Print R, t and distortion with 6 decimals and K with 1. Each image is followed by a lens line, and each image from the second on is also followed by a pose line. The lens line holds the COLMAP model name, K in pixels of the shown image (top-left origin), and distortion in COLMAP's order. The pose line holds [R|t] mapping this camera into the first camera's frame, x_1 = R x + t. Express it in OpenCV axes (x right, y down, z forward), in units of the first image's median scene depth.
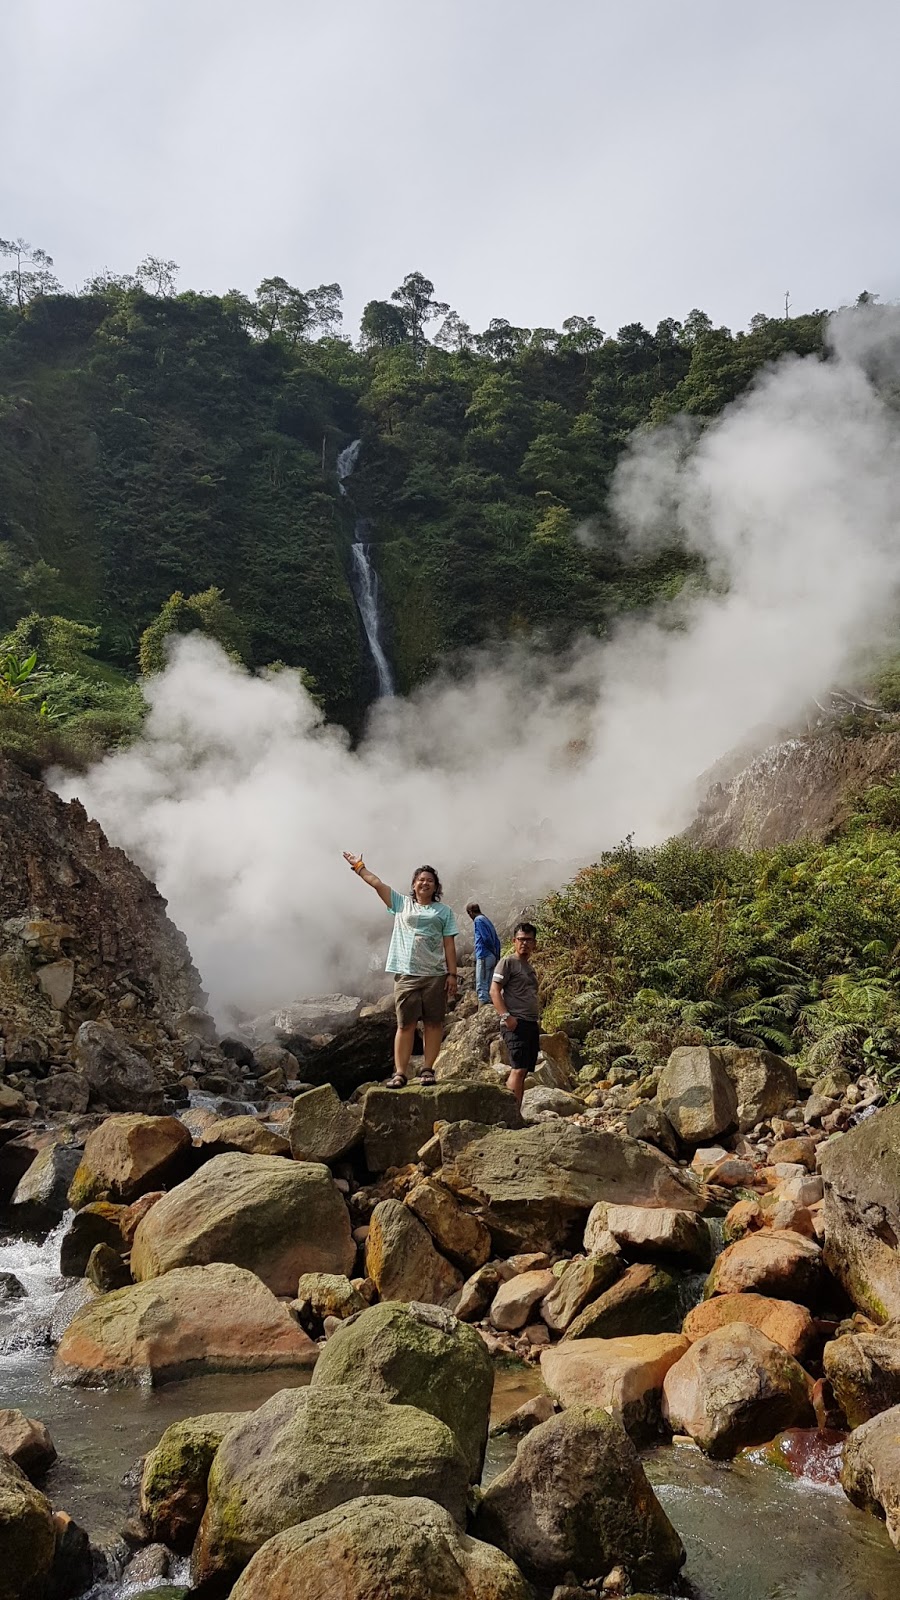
lens RADIAL K [[1236.6, 0, 502.2], [0, 1236.6, 787.5], [0, 0, 1]] dist [0.051292, -0.004758]
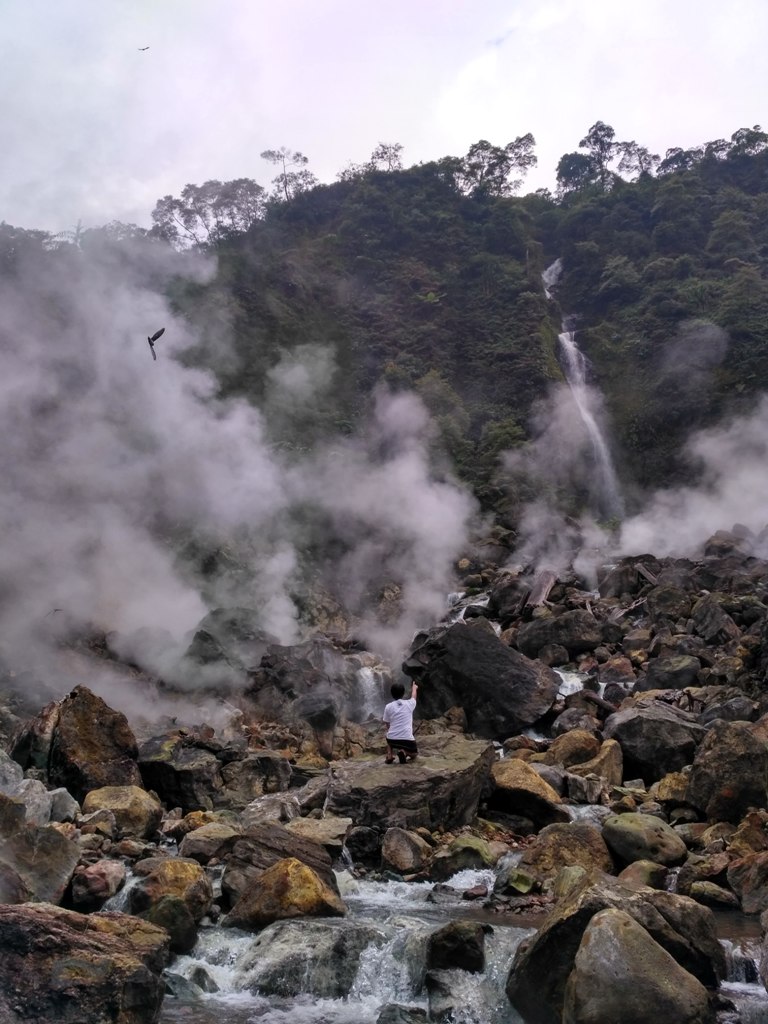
lens RADIAL K [[900.5, 0, 362.1], [0, 900.5, 531.6], [0, 0, 1]] dist [0.045073, -0.128497]
pose [[0.927885, -0.096965, -0.360037, -0.005724], [0.080288, 0.994902, -0.061031, 0.024606], [0.364119, 0.027723, 0.930940, 0.151501]]
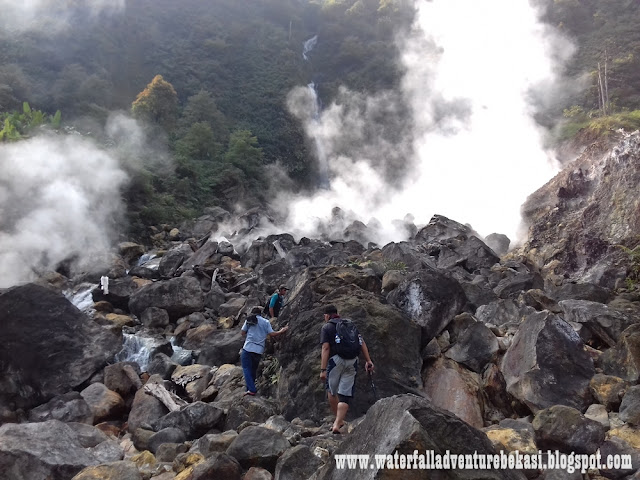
lens RADIAL K [[582.0, 0, 320.0], [0, 582.0, 240.0], [0, 0, 1]] dist [0.075577, -0.178420]
pose [[0.987607, -0.007618, -0.156761, 0.018614], [0.005515, 0.999889, -0.013846, 0.026823], [0.156849, 0.012810, 0.987540, 0.221483]]
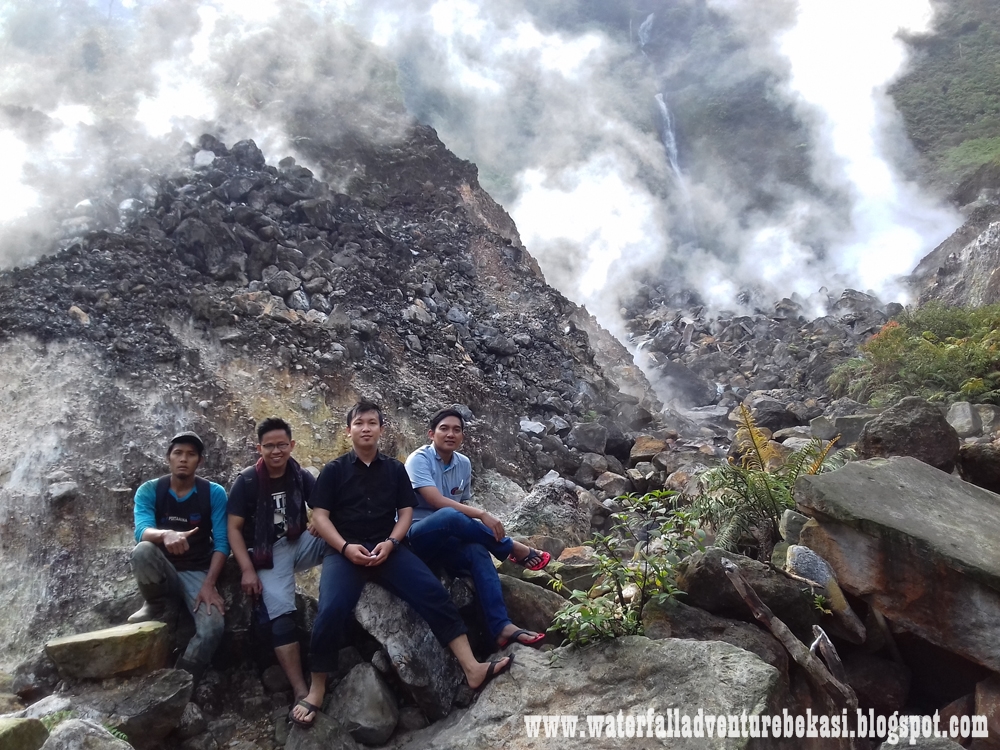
lens RADIAL K [[909.4, 0, 500.0], [0, 909.4, 375.0], [0, 0, 1]] dist [0.075577, -0.178420]
pose [[0.958561, -0.046120, -0.281130, -0.014013], [0.078738, 0.991260, 0.105850, -0.007293], [0.273791, -0.123599, 0.953814, -0.065235]]
